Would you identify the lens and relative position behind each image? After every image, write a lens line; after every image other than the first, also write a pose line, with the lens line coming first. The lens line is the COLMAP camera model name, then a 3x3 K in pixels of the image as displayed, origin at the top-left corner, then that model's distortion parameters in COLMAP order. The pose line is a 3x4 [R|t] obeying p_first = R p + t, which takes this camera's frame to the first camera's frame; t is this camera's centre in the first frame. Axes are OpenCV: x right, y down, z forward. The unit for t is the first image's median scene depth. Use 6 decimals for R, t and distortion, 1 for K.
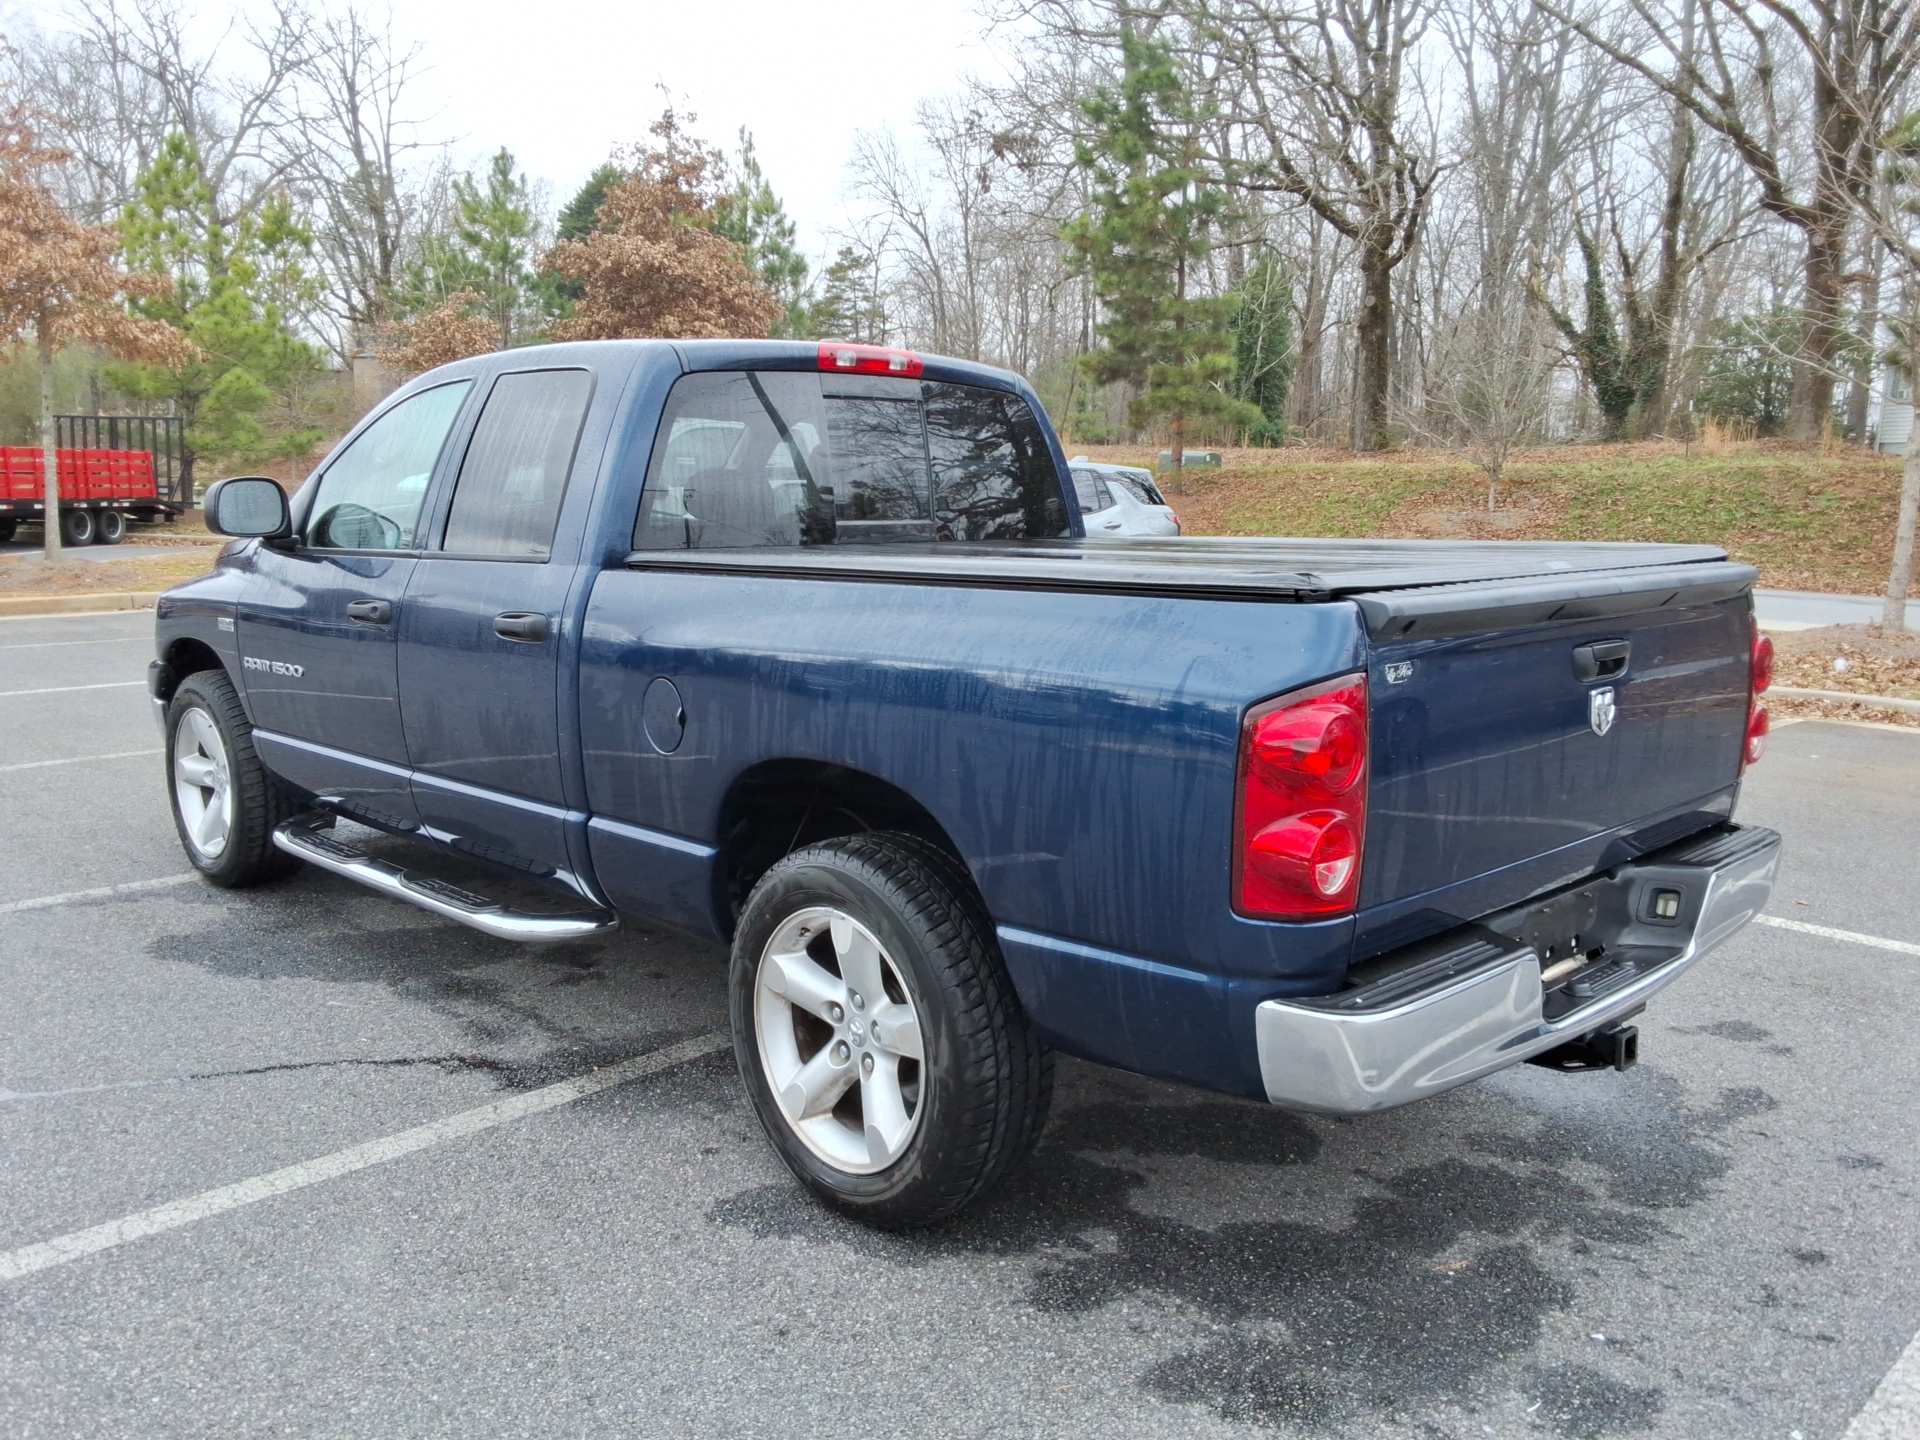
lens RADIAL K [[1530.4, 0, 977.6], [0, 1530.4, 715.3], [0, 0, 1]] dist [0.097521, -0.138927]
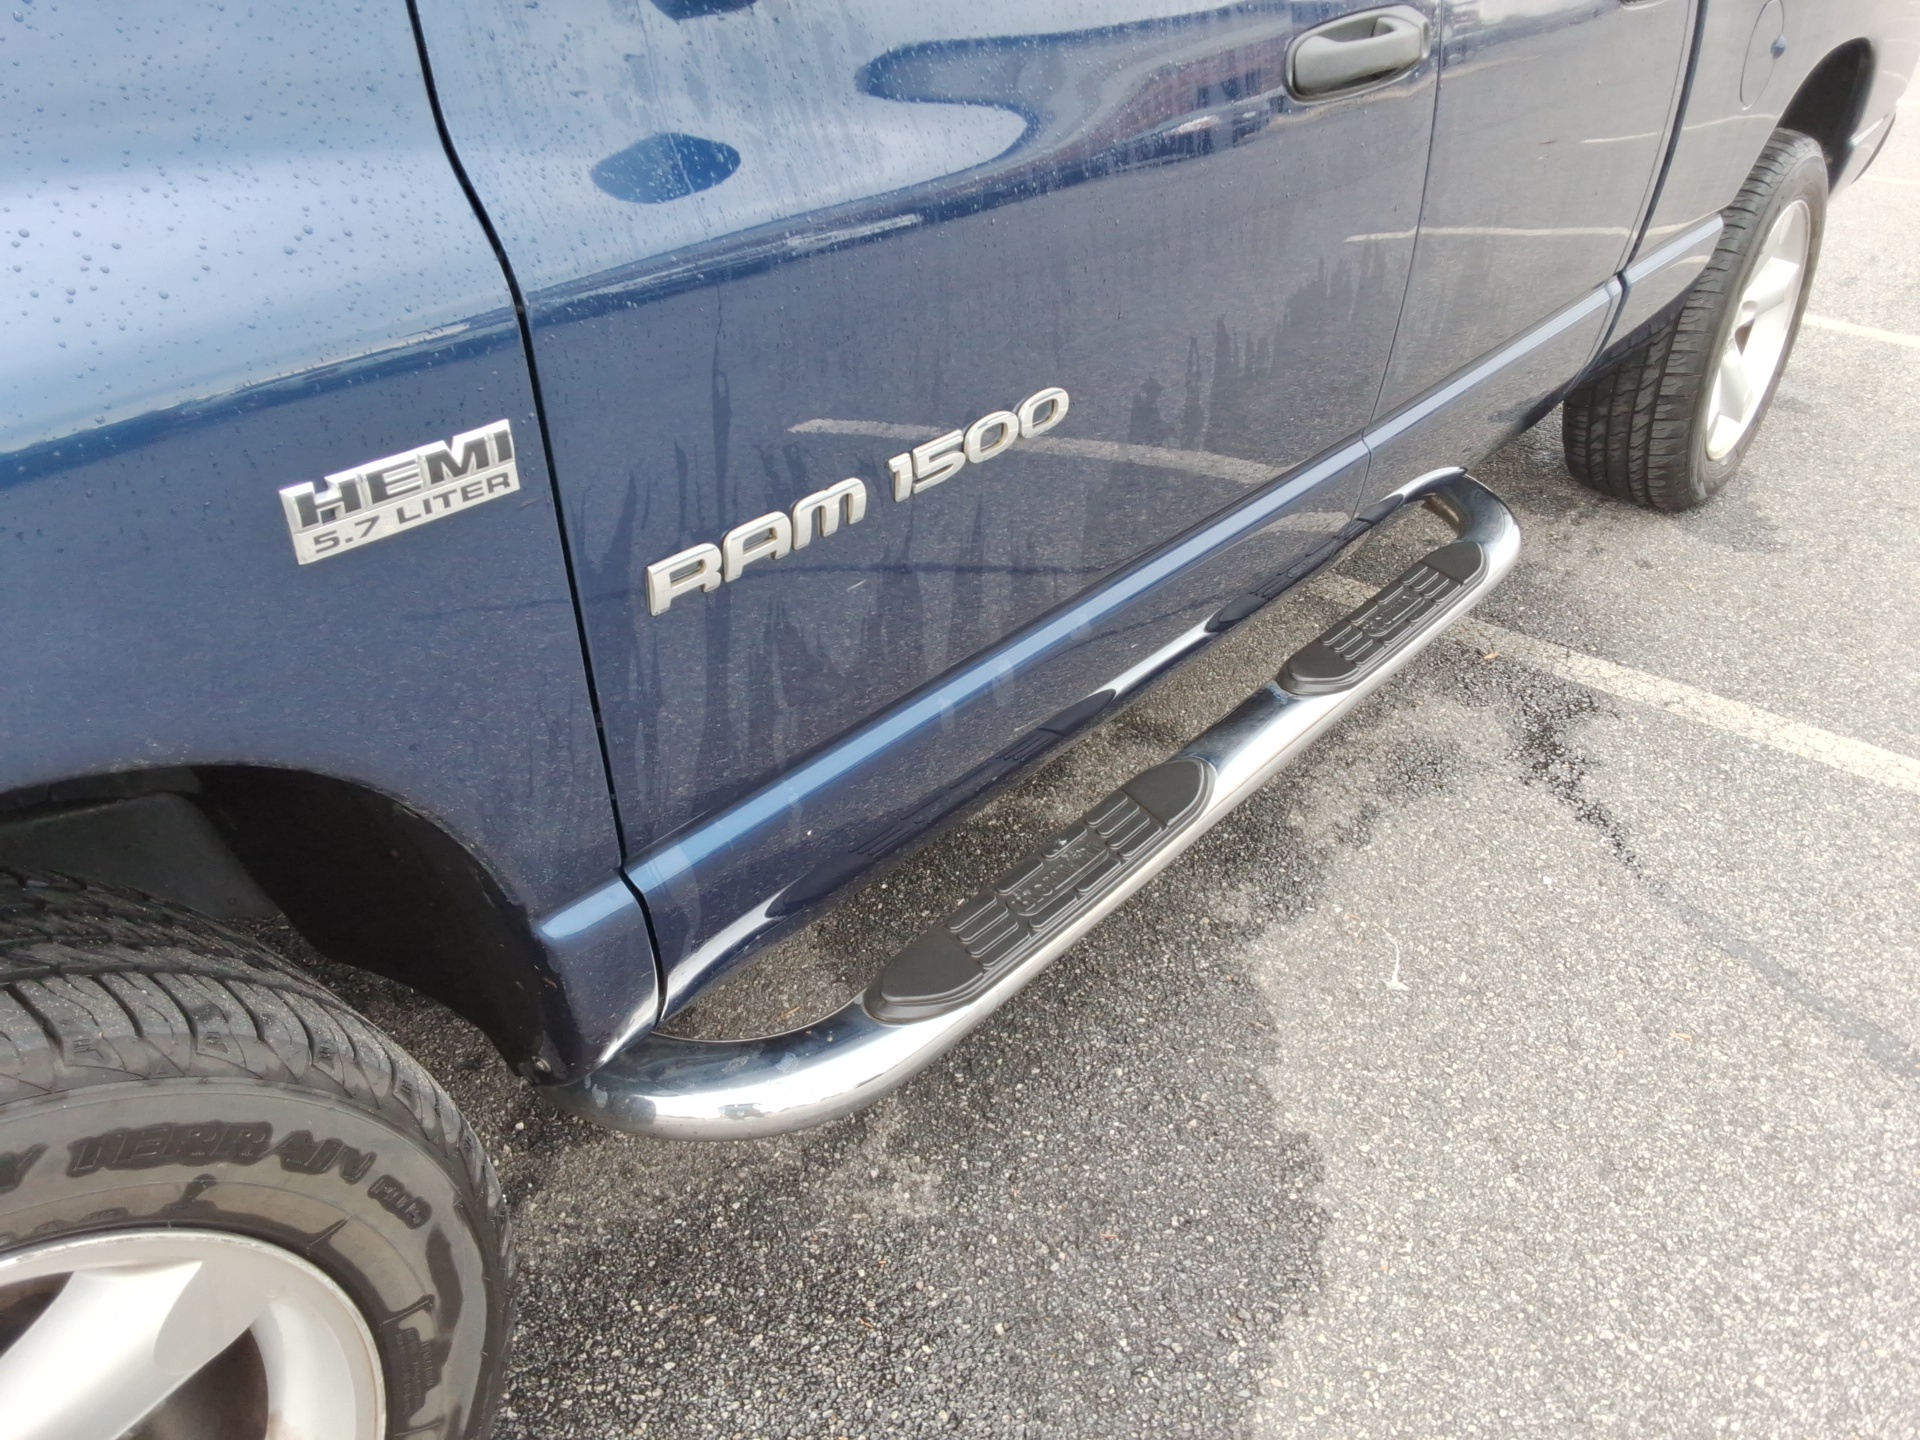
lens RADIAL K [[1530.4, 0, 957.9], [0, 1530.4, 708.5], [0, 0, 1]] dist [0.097521, -0.138927]
pose [[-0.095750, -0.510518, 0.854519, -0.847296], [0.135856, 0.843728, 0.519294, -0.152511], [-0.986091, 0.165814, -0.011430, 1.264272]]
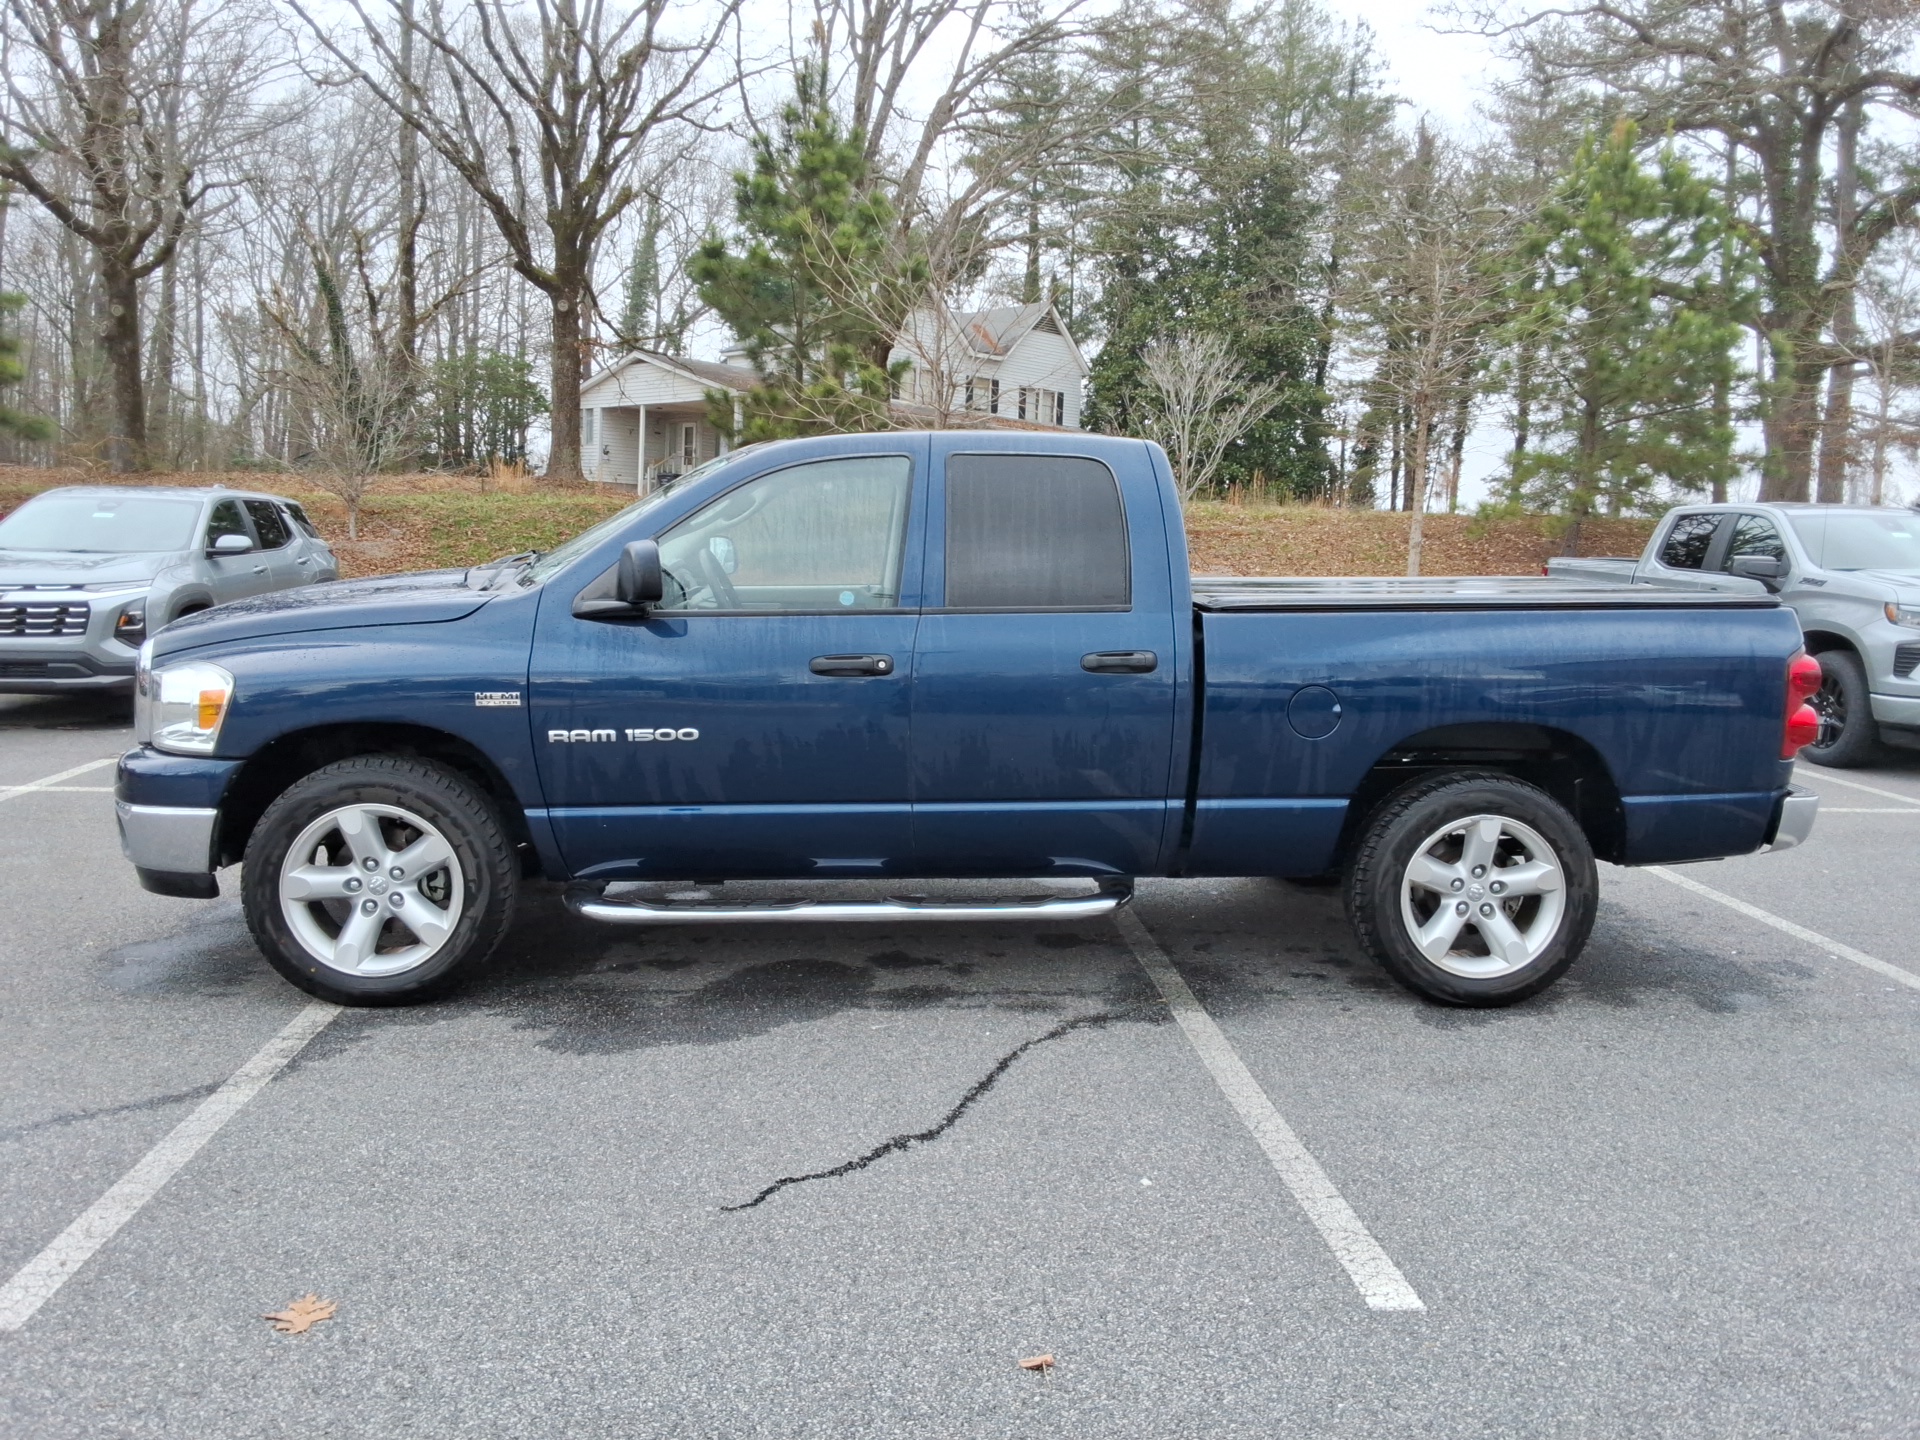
lens RADIAL K [[1530.4, 0, 944.6], [0, 1530.4, 725.3], [0, 0, 1]] dist [0.097521, -0.138927]
pose [[0.659227, -0.096238, 0.745760, -1.315189], [0.102211, 0.994039, 0.037927, -0.067886], [-0.744965, 0.051223, 0.665134, 0.270367]]
